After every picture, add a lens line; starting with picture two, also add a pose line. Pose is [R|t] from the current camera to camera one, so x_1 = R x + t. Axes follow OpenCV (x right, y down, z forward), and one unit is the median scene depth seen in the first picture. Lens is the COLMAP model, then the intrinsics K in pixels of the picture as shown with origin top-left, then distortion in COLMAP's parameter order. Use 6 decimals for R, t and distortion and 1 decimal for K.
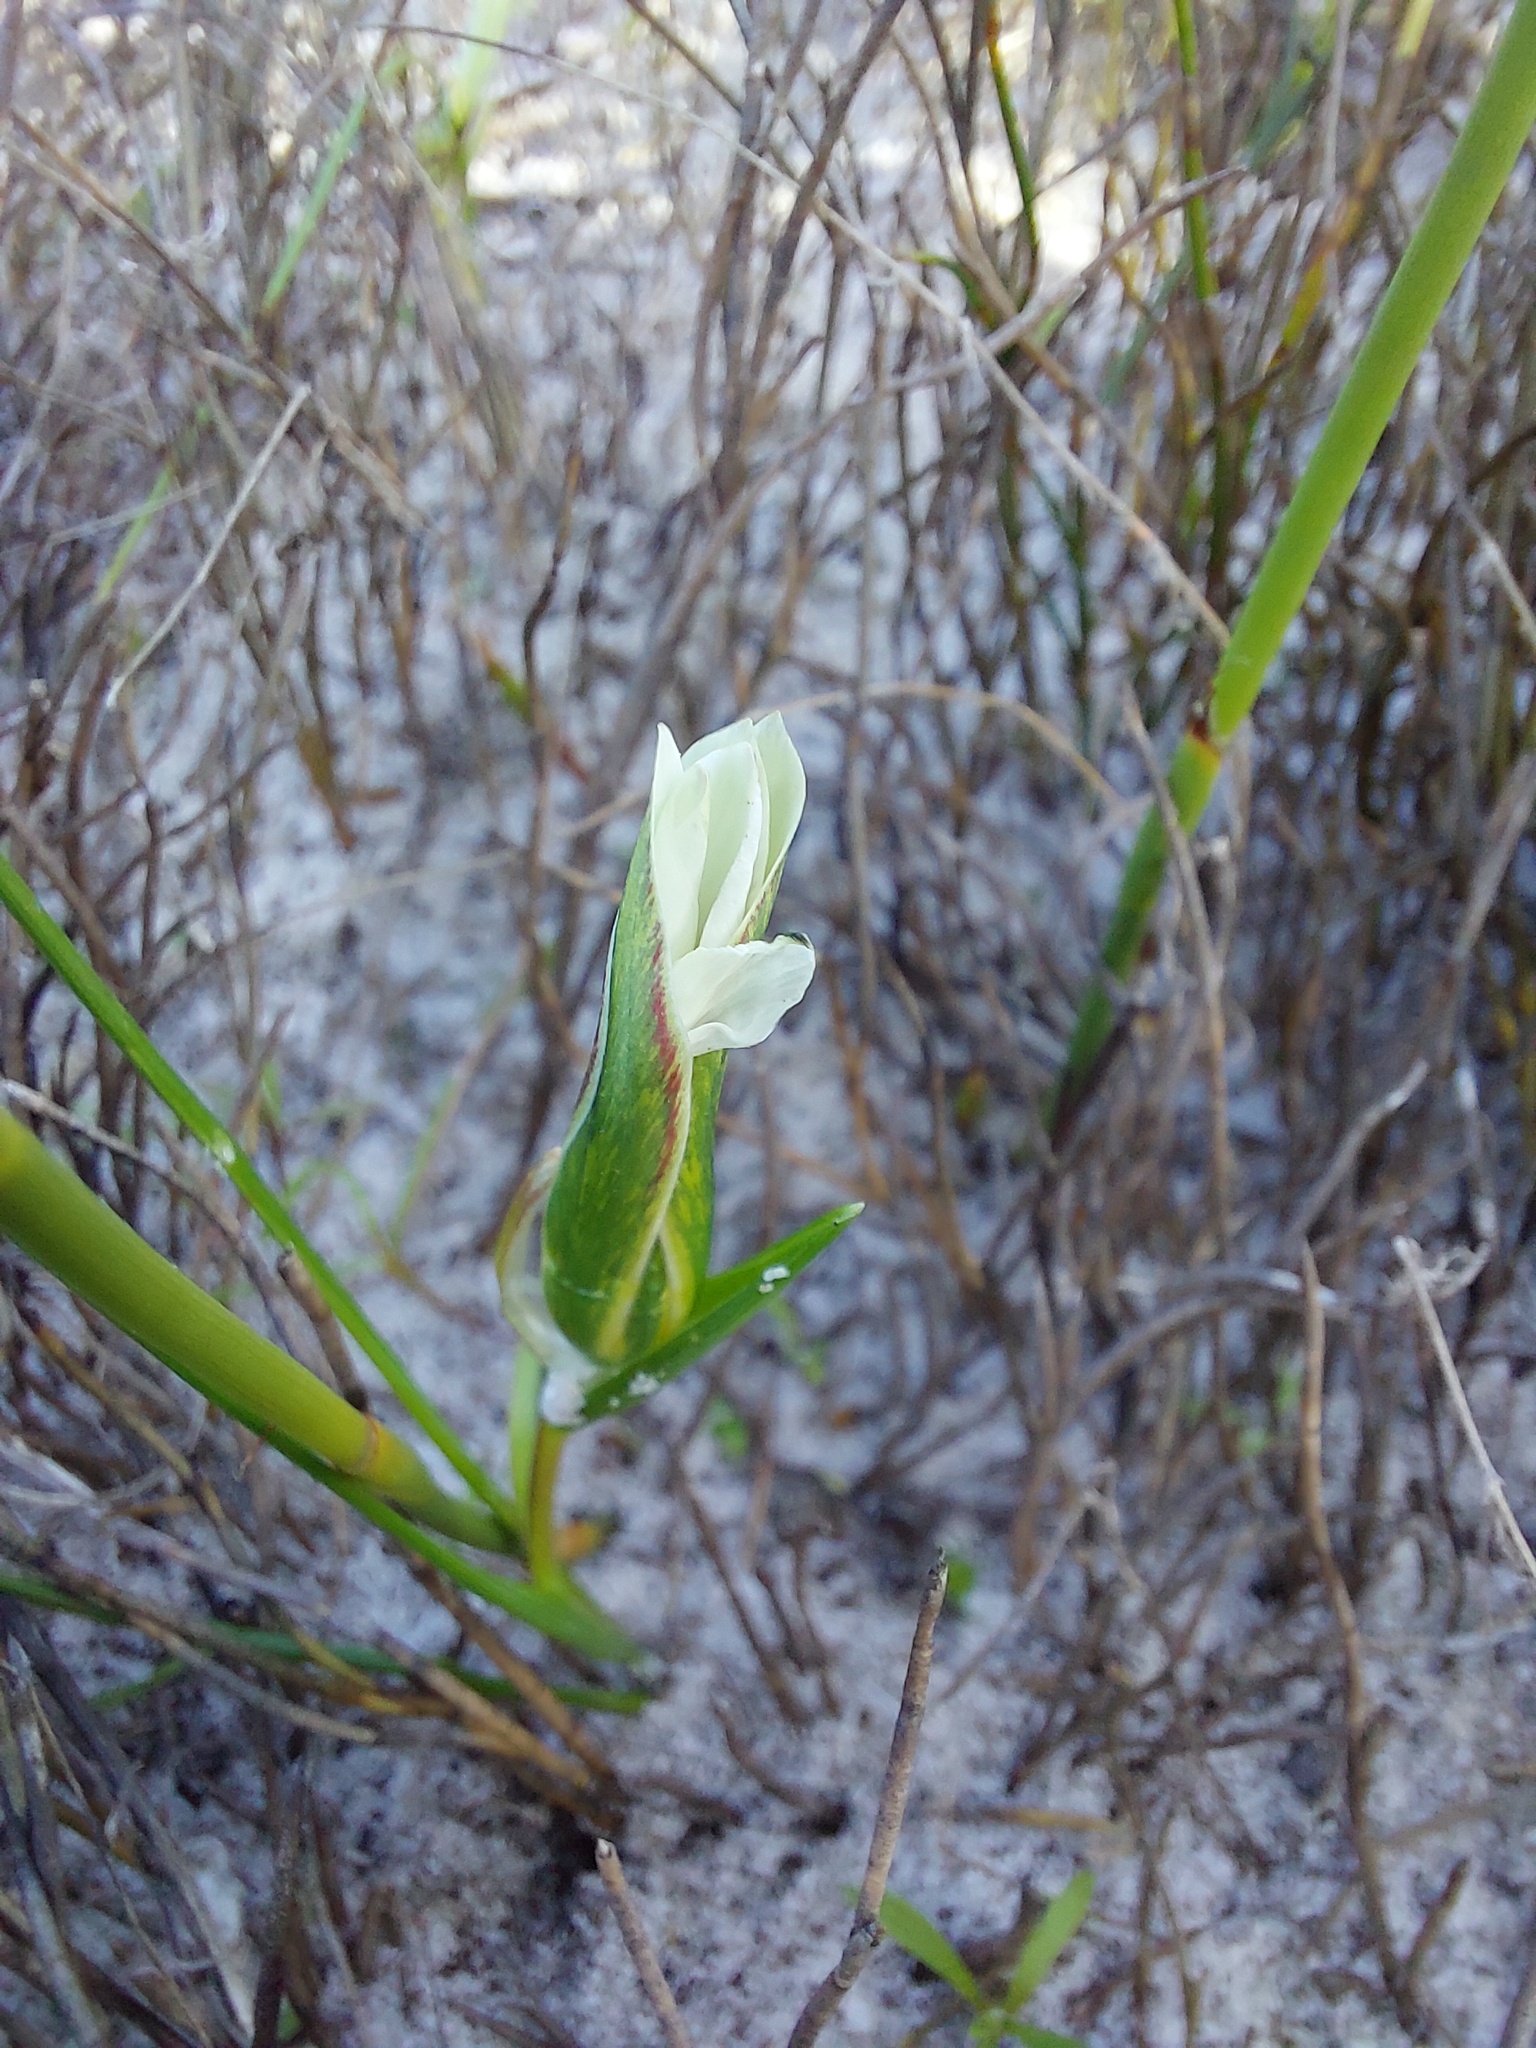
lens RADIAL K [[1559.2, 0, 768.0], [0, 1559.2, 1024.0], [0, 0, 1]] dist [-0.149292, 0.196044]
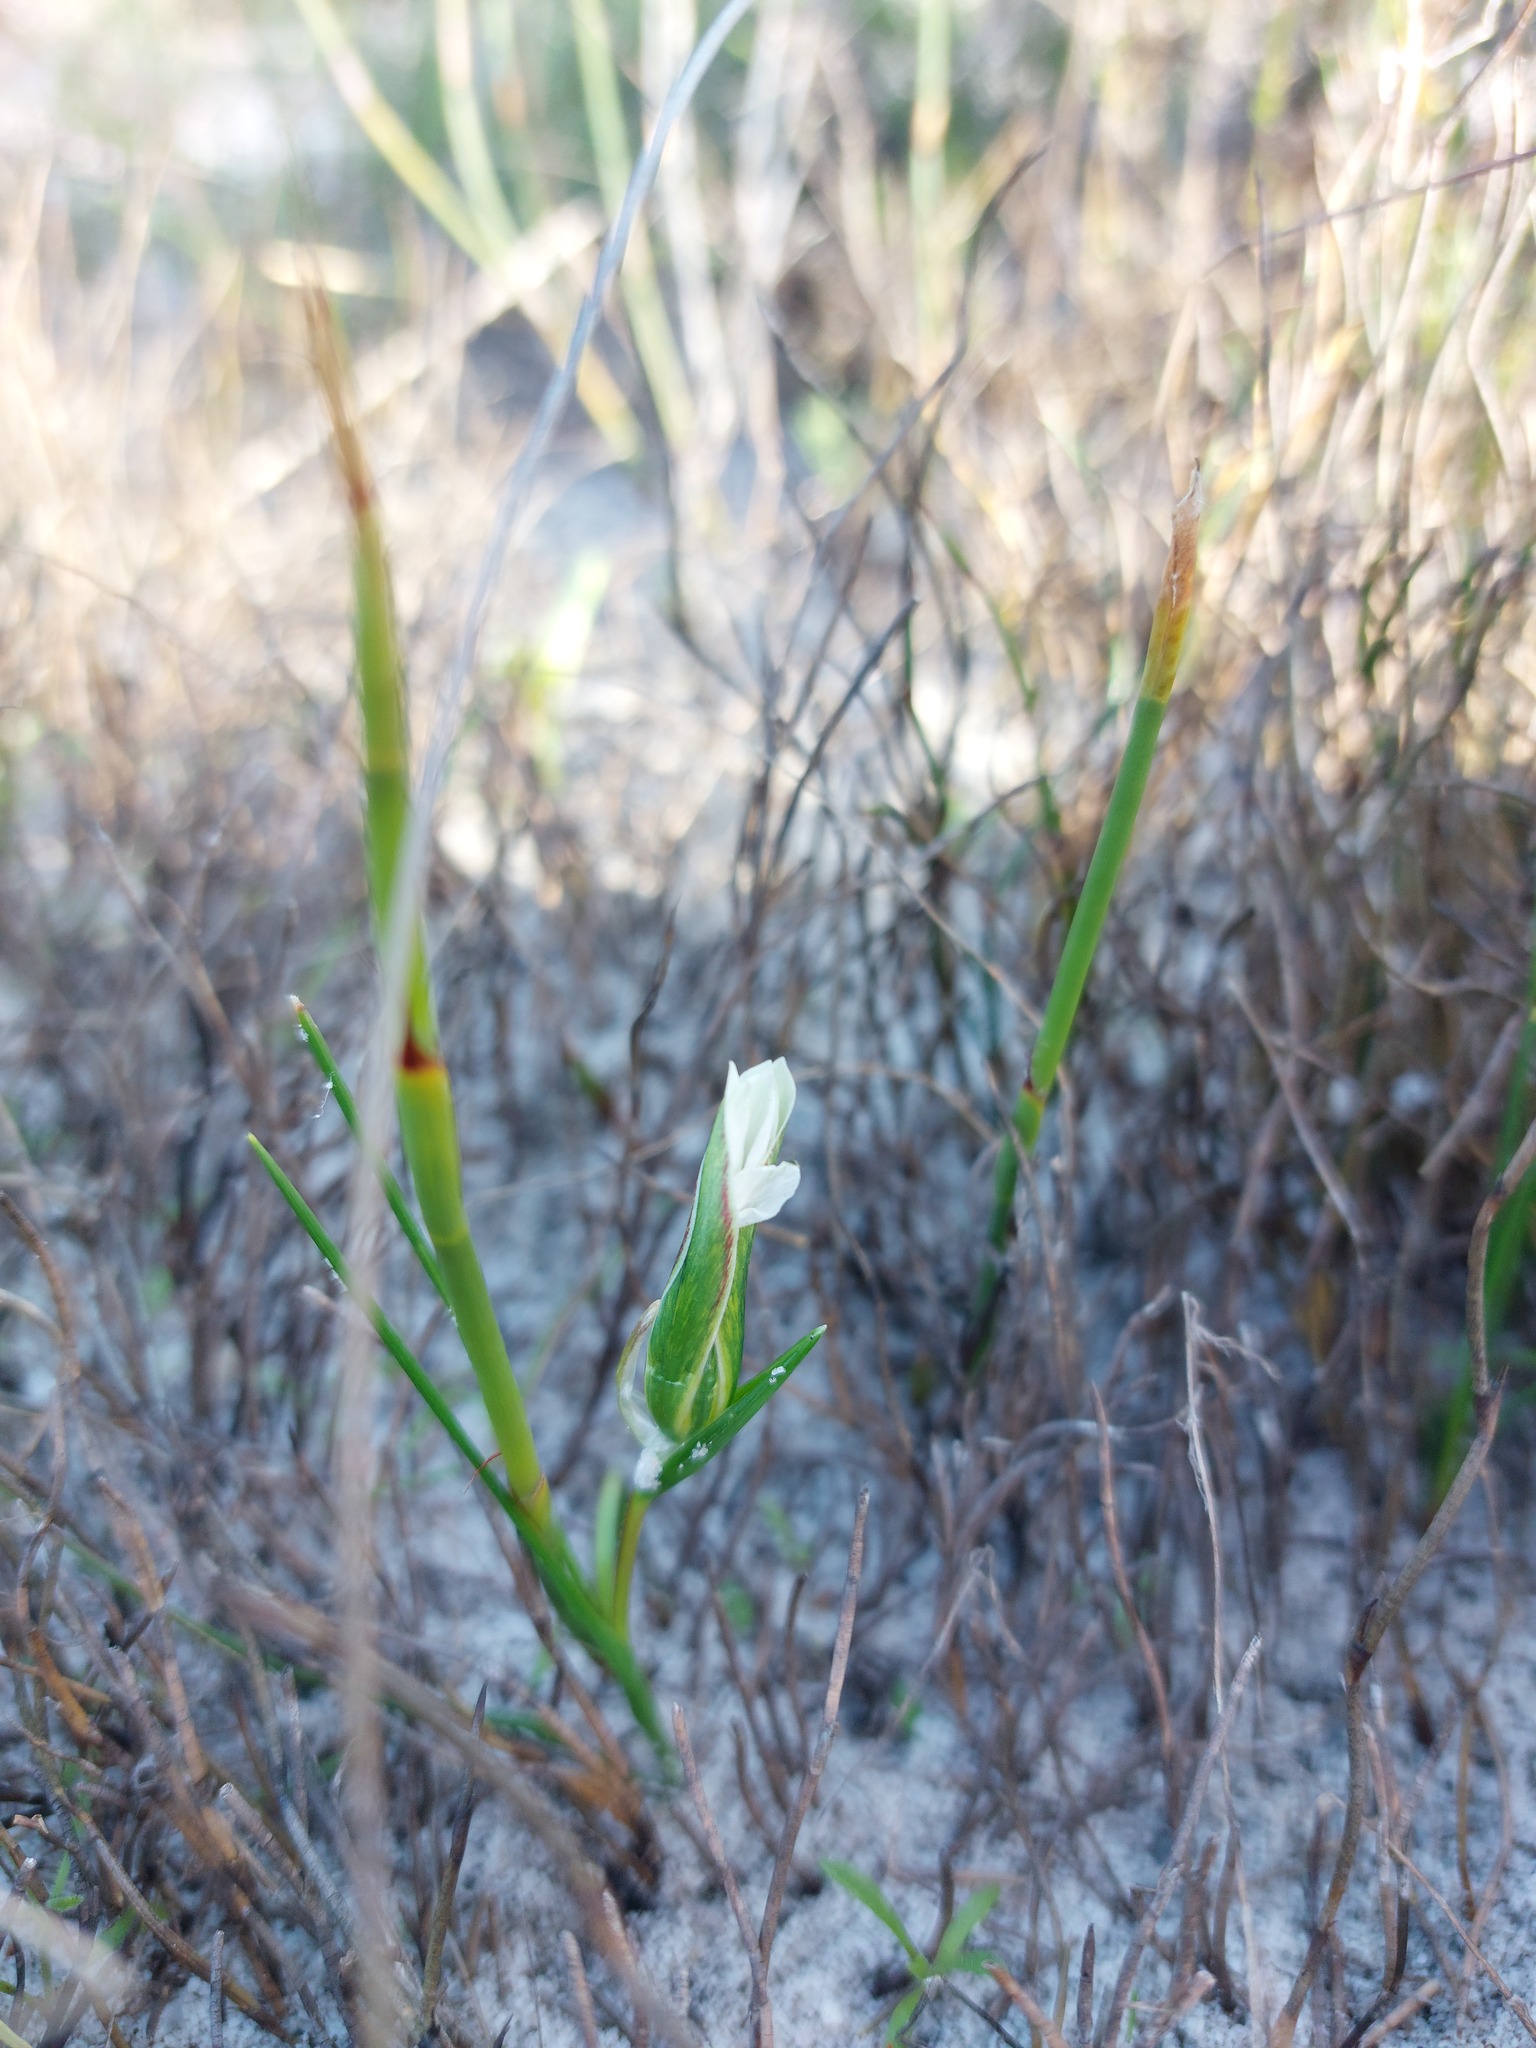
lens RADIAL K [[1559.2, 0, 768.0], [0, 1559.2, 1024.0], [0, 0, 1]] dist [-0.149292, 0.196044]
pose [[0.999938, 0.011048, 0.001614, -0.008382], [-0.010221, 0.963984, -0.265765, 0.152232], [-0.004492, 0.265732, 0.964037, -0.512407]]
